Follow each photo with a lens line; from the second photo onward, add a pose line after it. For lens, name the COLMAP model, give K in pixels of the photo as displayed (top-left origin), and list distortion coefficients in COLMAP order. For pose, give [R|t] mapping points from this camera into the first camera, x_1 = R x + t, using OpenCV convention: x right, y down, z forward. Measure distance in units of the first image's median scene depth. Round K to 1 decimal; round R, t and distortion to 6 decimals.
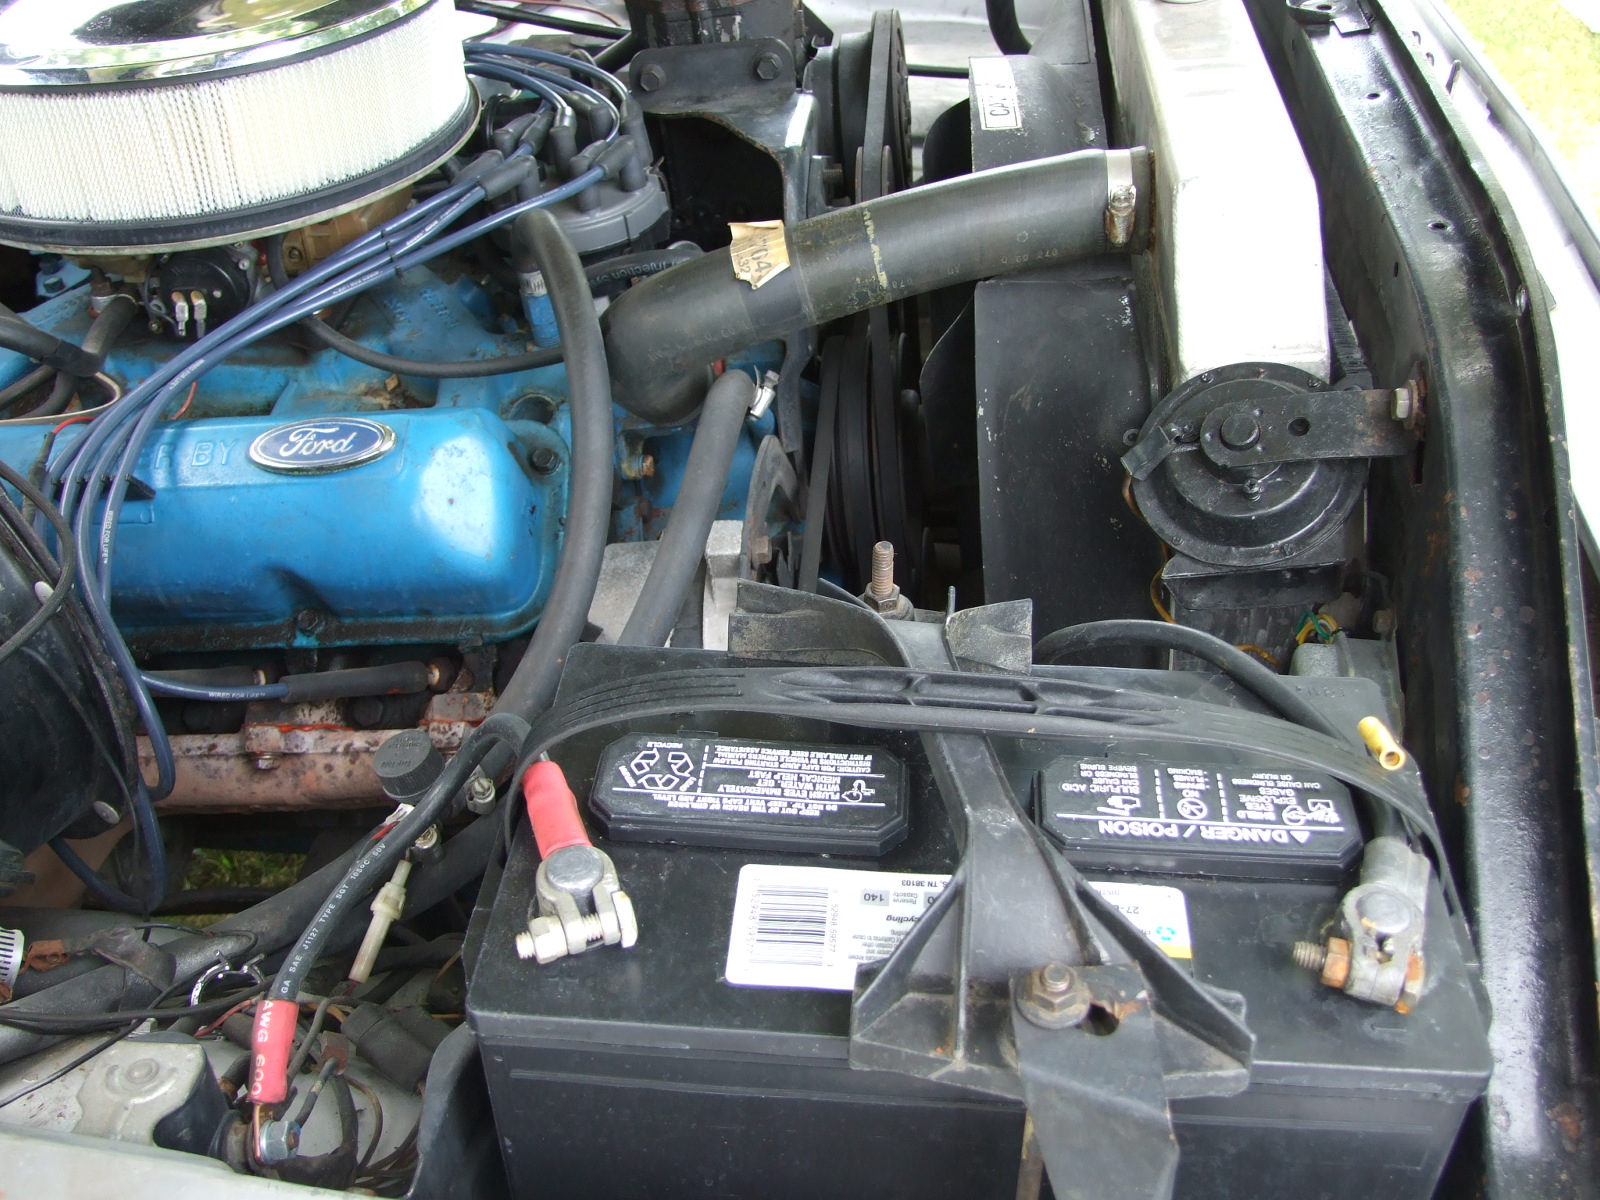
lens RADIAL K [[1616.3, 0, 800.0], [0, 1616.3, 600.0], [0, 0, 1]] dist [-0.032069, 0.021065]
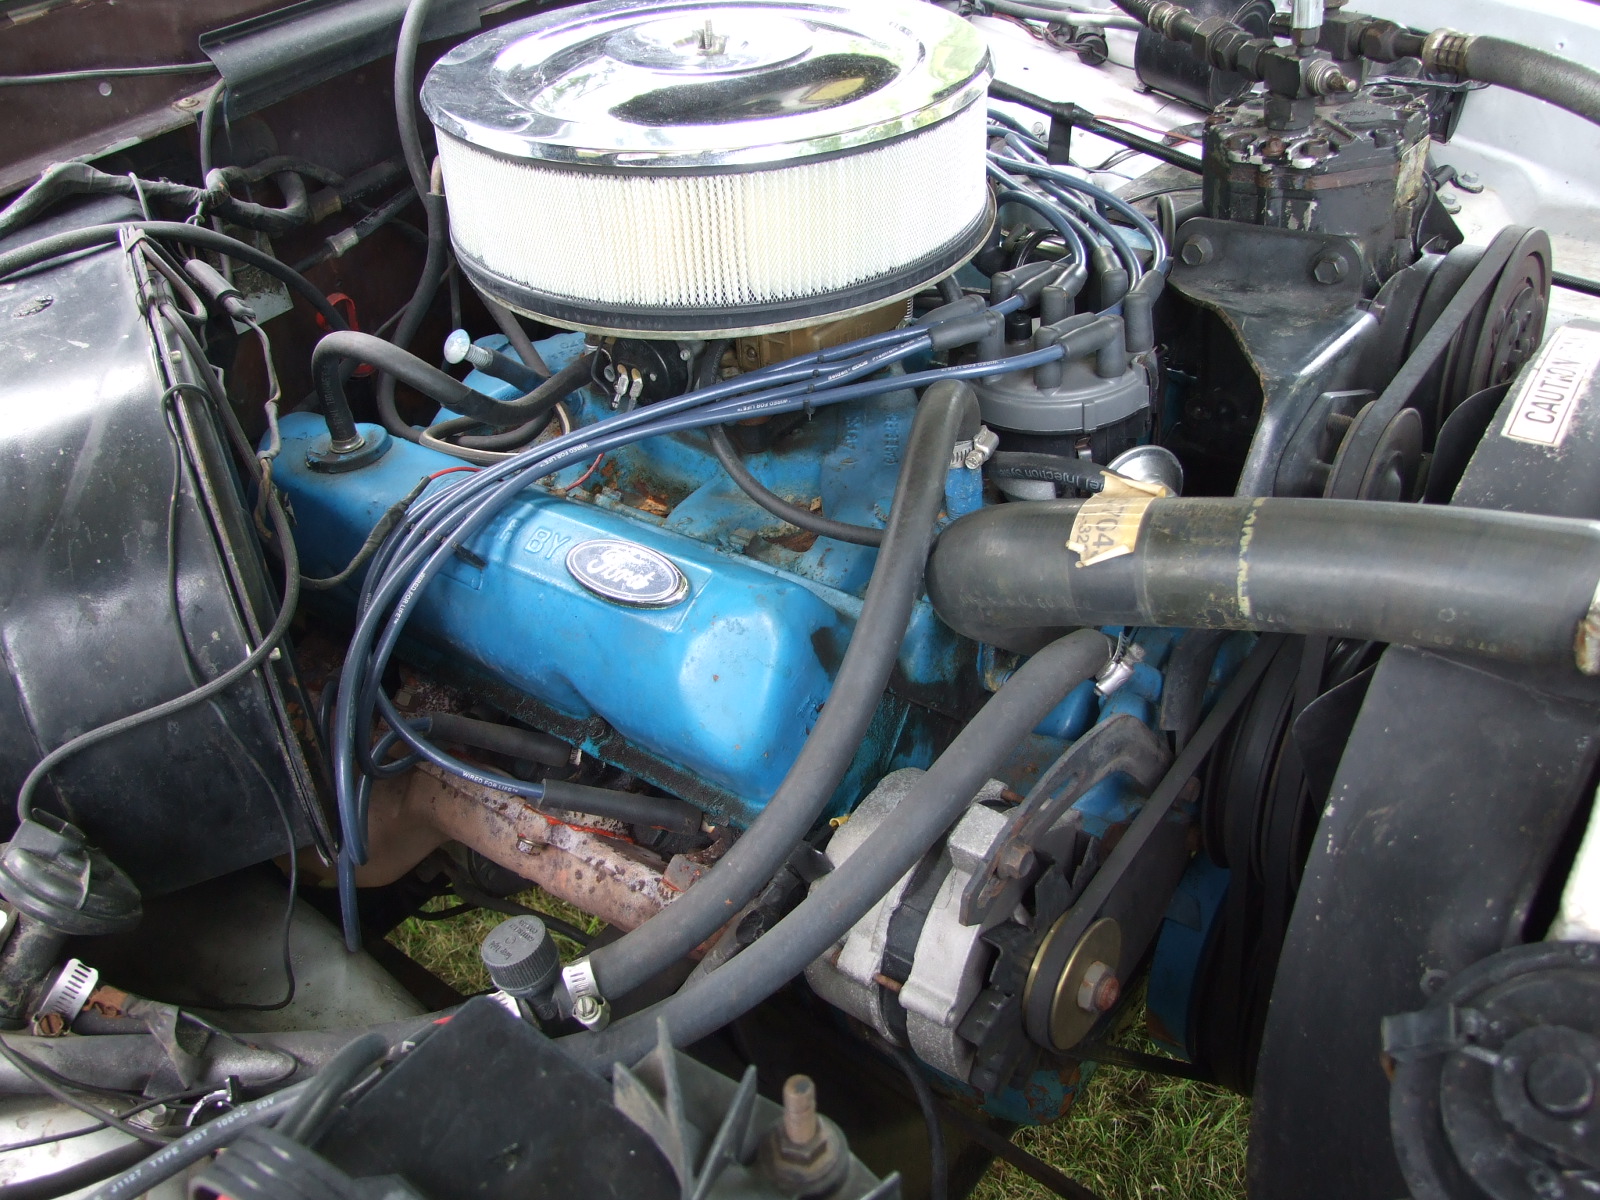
lens RADIAL K [[1451.9, 0, 811.2], [0, 1451.9, 587.0], [0, 0, 1]] dist [-0.038642, 0.033321]
pose [[0.830683, 0.318448, -0.456680, 0.169374], [-0.316629, 0.944914, 0.082964, -0.177839], [0.457943, 0.075682, 0.885754, 0.274596]]
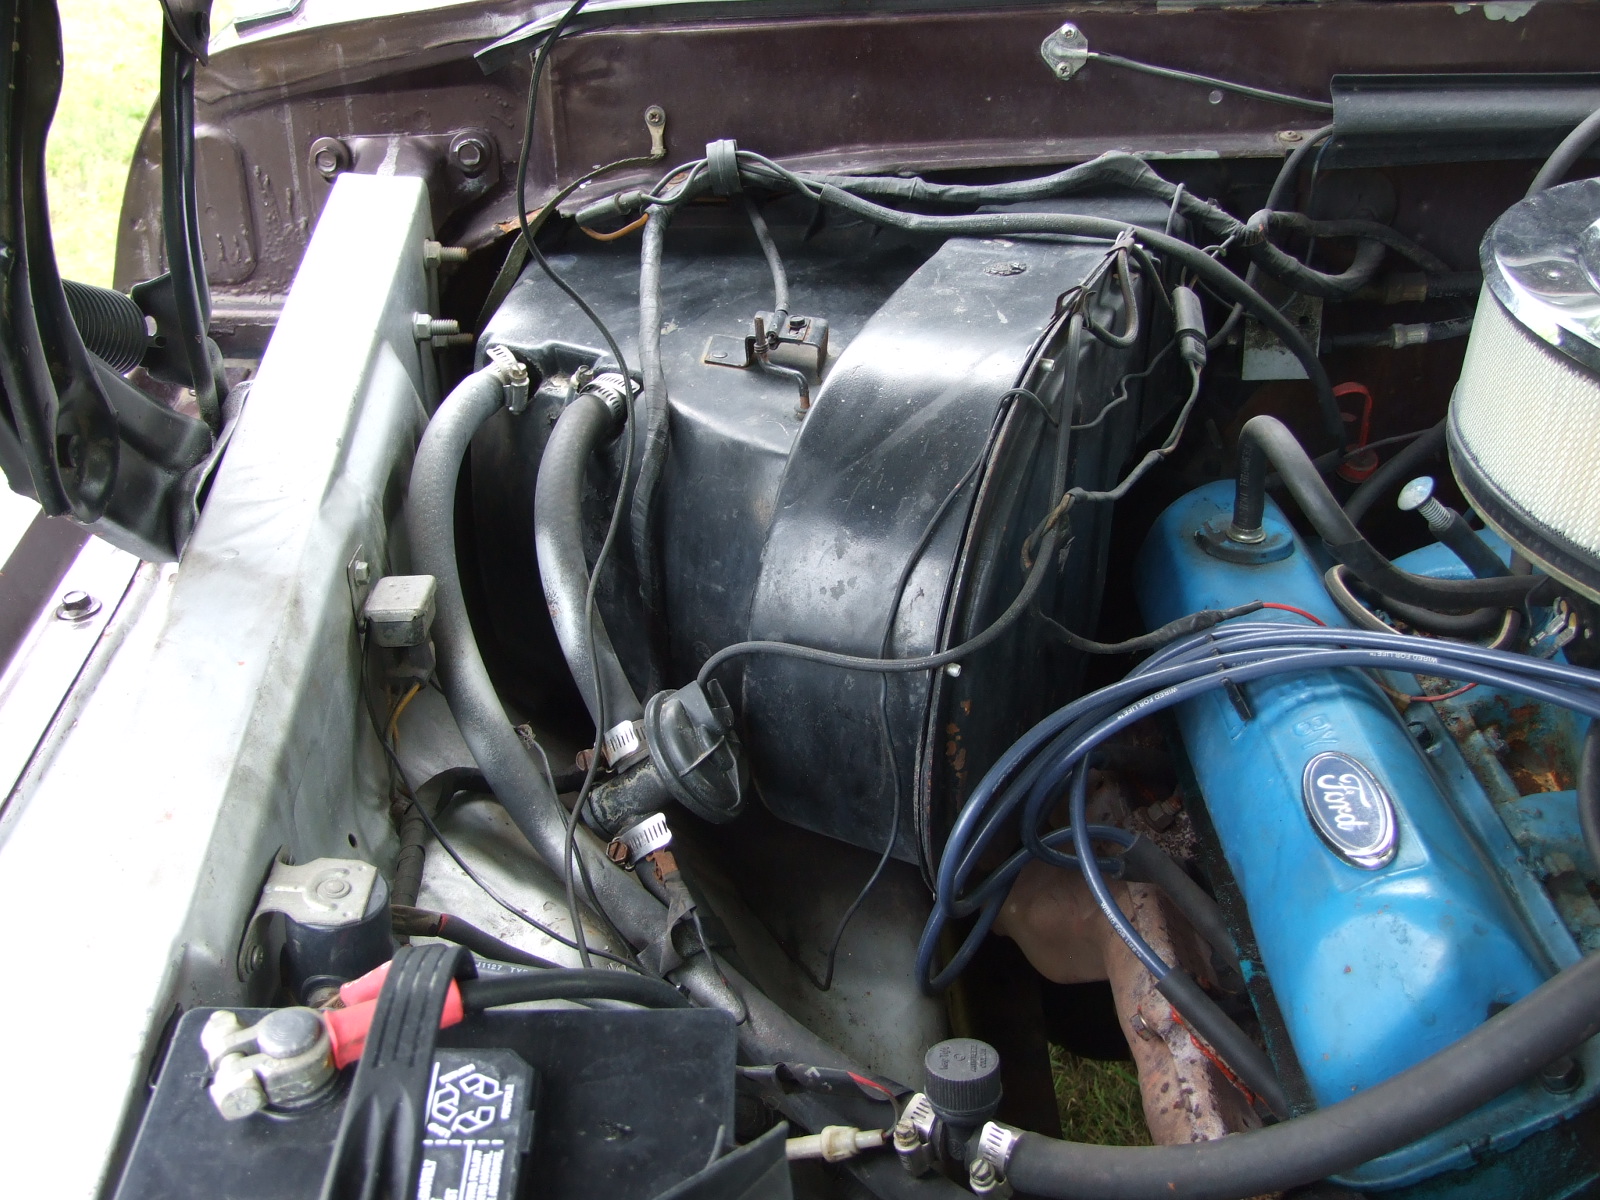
lens RADIAL K [[1828.3, 0, 800.0], [0, 1828.3, 600.0], [0, 0, 1]] dist [-0.038649, 0.006925]
pose [[0.070165, 0.551991, -0.830893, 0.334747], [-0.613486, 0.680677, 0.400392, -0.326849], [0.786583, 0.481647, 0.386399, 0.368676]]
